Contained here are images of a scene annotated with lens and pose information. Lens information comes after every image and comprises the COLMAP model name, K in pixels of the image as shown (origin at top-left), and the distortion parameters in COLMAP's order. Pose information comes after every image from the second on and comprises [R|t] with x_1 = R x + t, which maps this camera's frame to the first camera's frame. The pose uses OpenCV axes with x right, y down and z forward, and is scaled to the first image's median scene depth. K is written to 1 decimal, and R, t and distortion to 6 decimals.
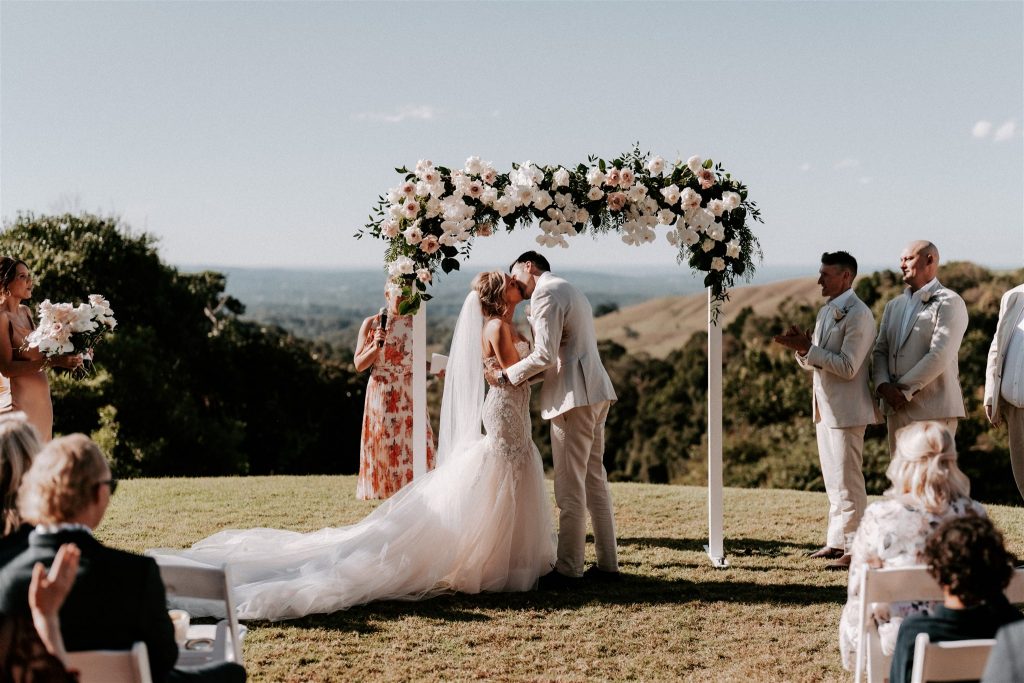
lens RADIAL K [[1322.6, 0, 544.6], [0, 1322.6, 342.8], [0, 0, 1]] dist [0.023511, 0.006993]
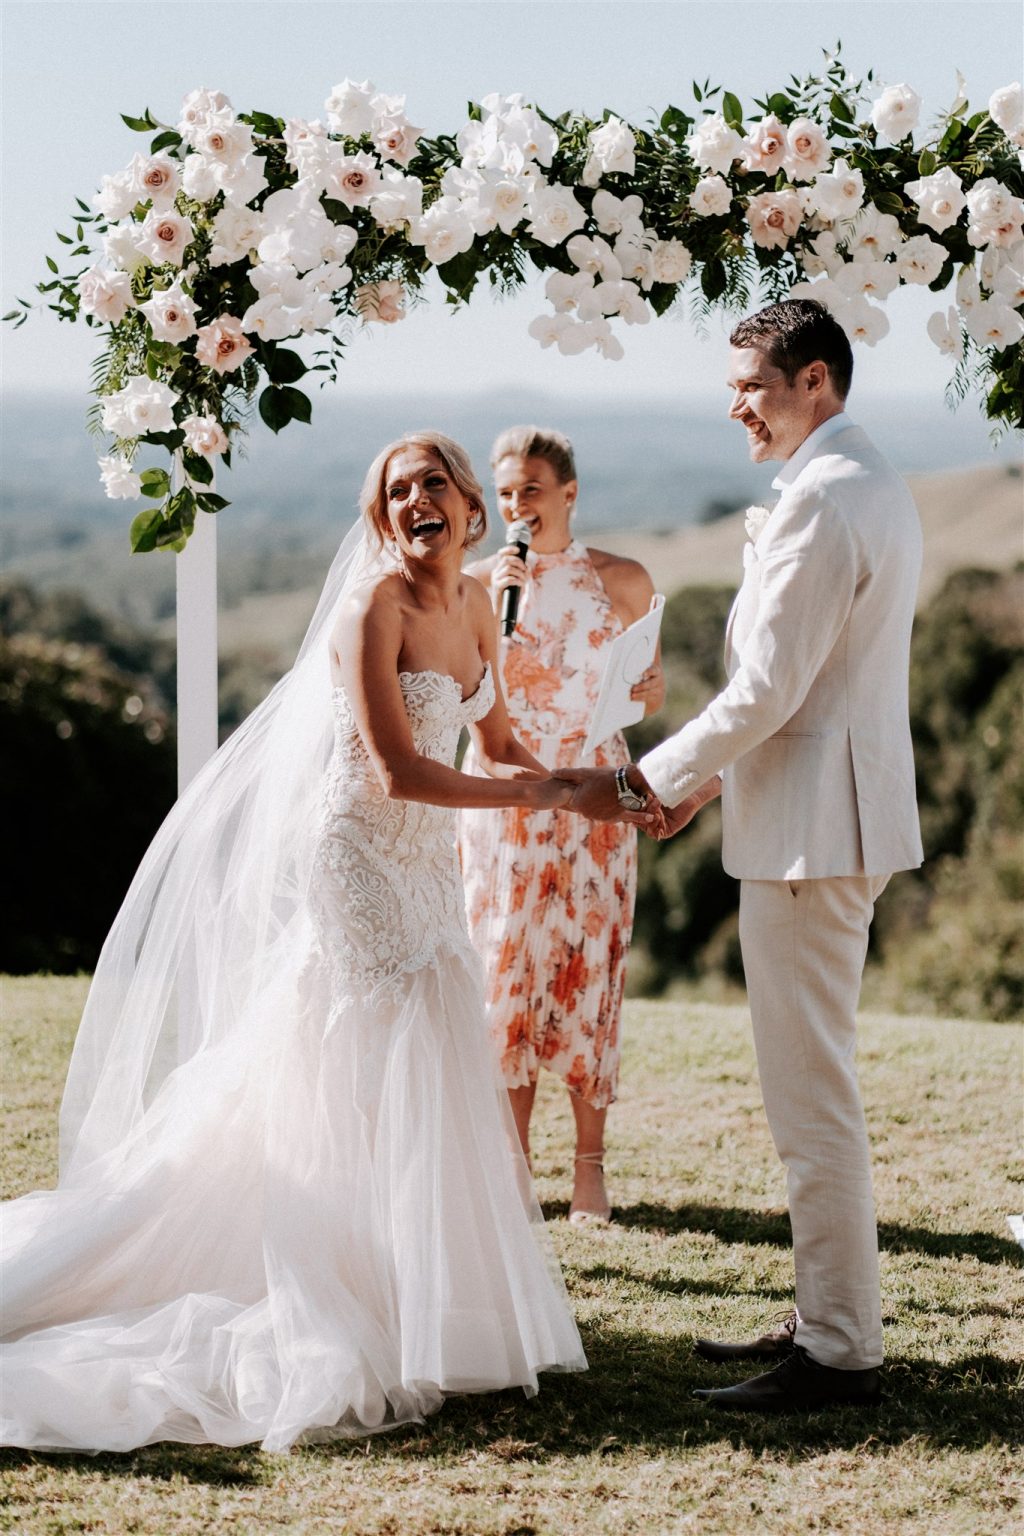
lens RADIAL K [[3129.2, 0, 512.0], [0, 3129.2, 768.0], [0, 0, 1]] dist [0.687055, -6.609750]
pose [[0.999762, 0.010846, -0.018908, 0.004172], [-0.009688, 0.998131, 0.060333, -0.015432], [0.019527, -0.060135, 0.997999, 0.178326]]
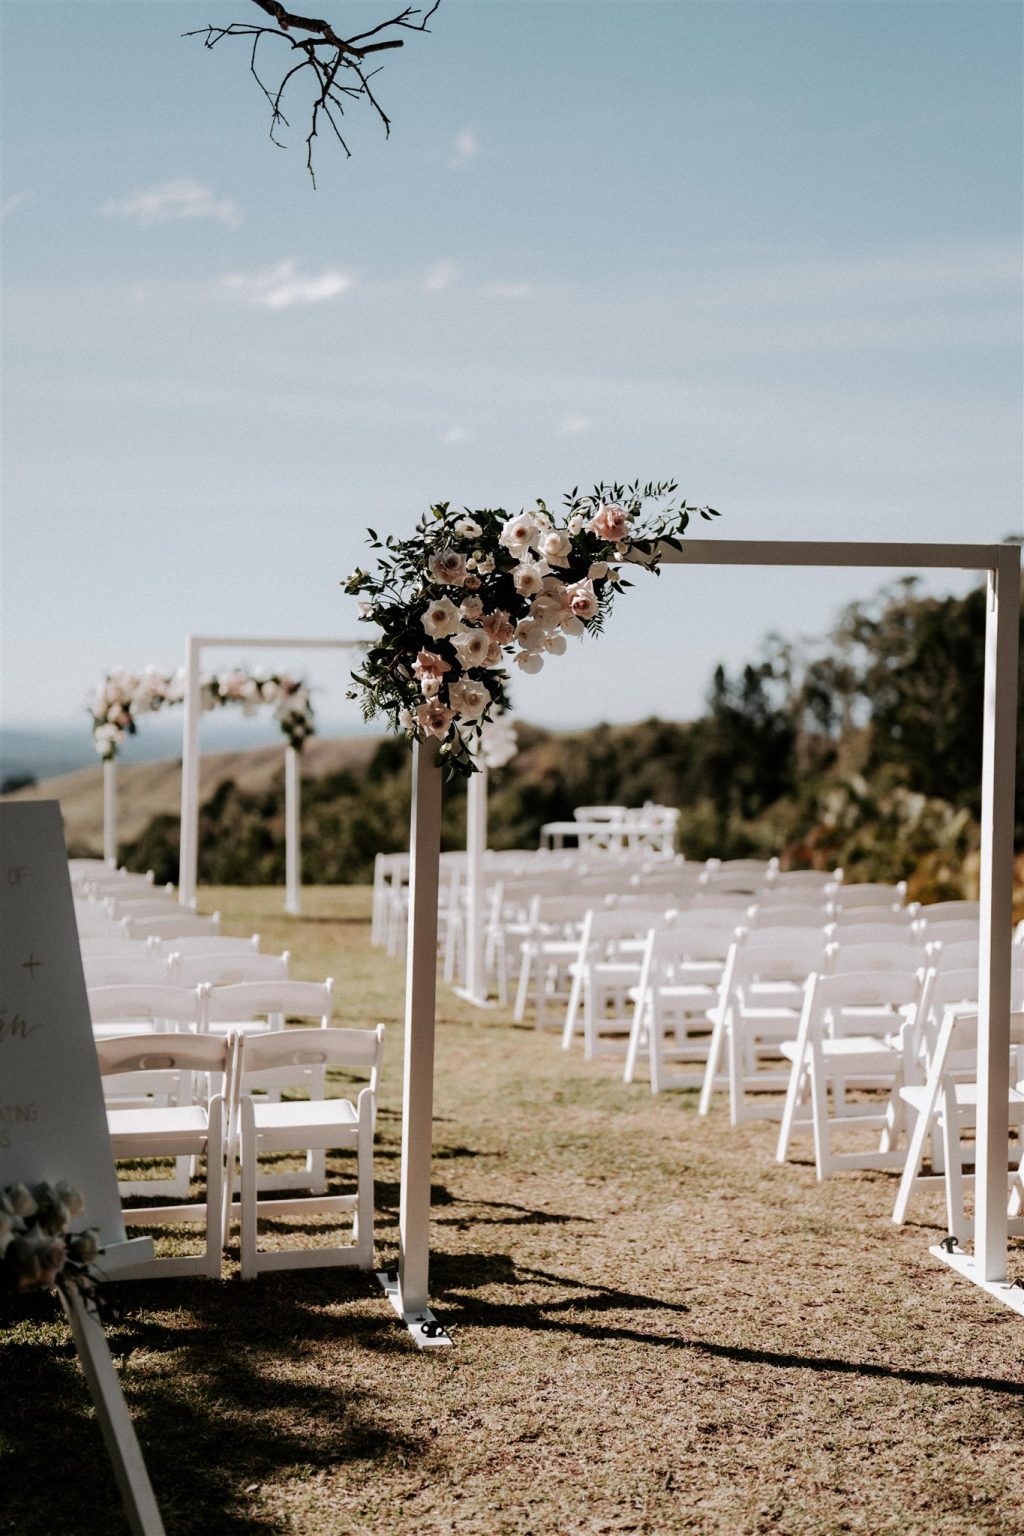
lens RADIAL K [[3129.2, 0, 512.0], [0, 3129.2, 768.0], [0, 0, 1]] dist [0.687055, -6.609750]
pose [[0.962646, 0.000773, 0.270763, -0.681384], [0.009964, 0.999218, -0.038275, 0.141045], [-0.270581, 0.039543, 0.961885, -2.894747]]
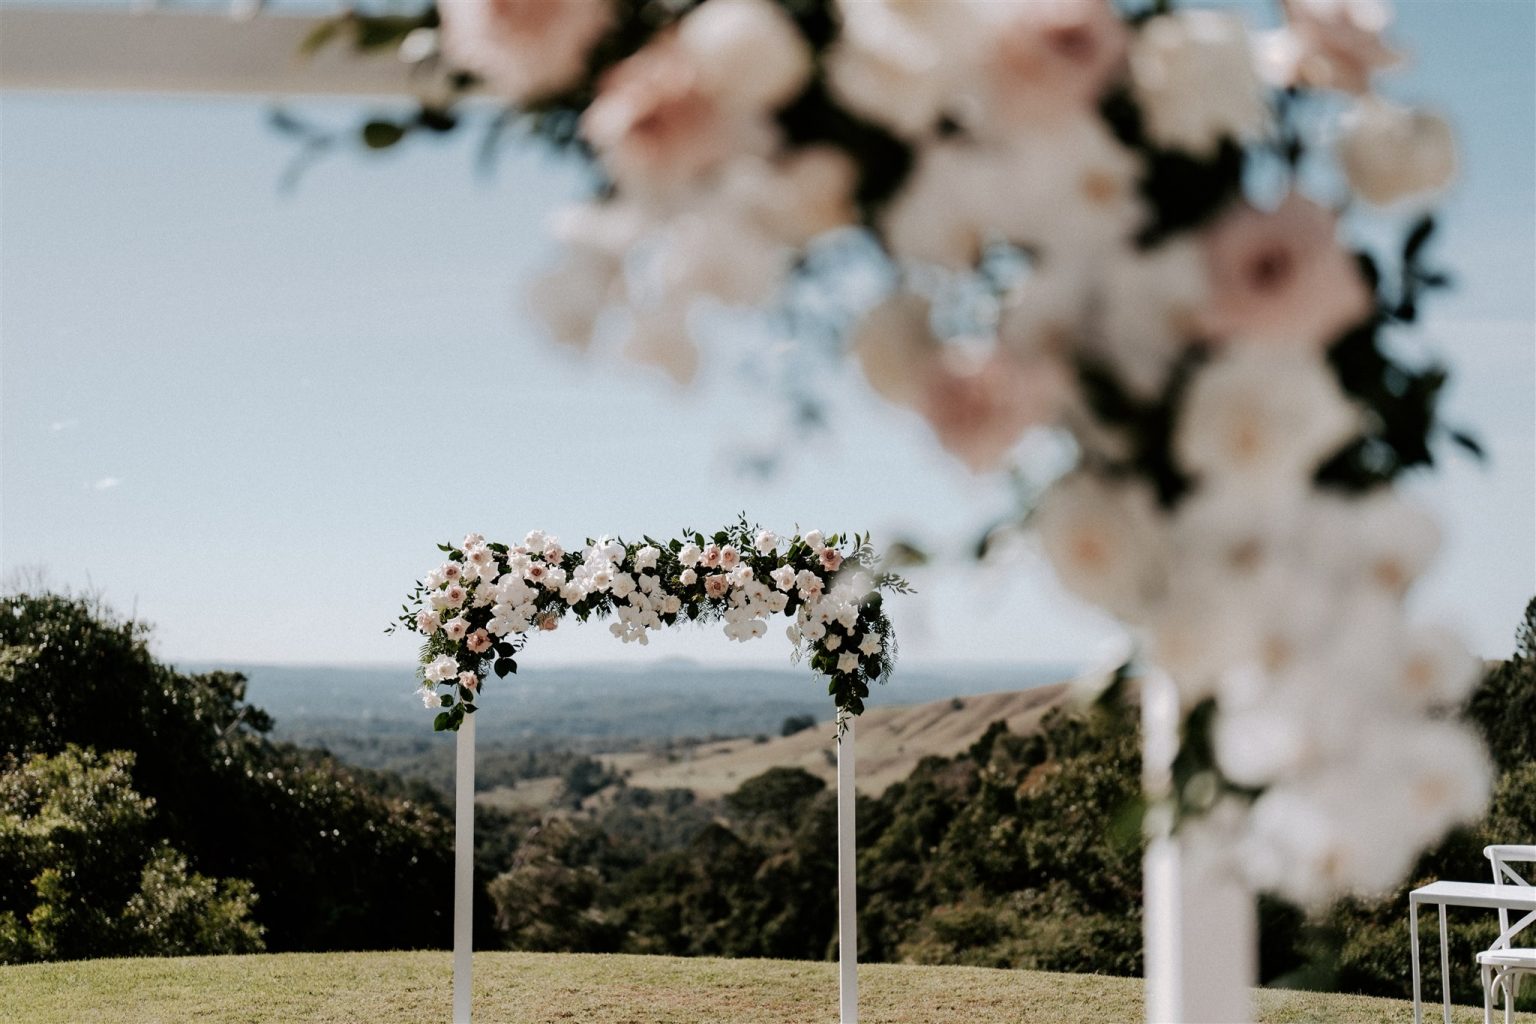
lens RADIAL K [[1943.3, 0, 768.0], [0, 1943.3, 512.0], [0, 0, 1]] dist [0.105769, 0.000104]
pose [[0.999904, 0.001089, 0.013835, 0.068372], [0.000774, 0.990988, -0.133951, 0.004954], [-0.013856, 0.133949, 0.990891, -0.159317]]
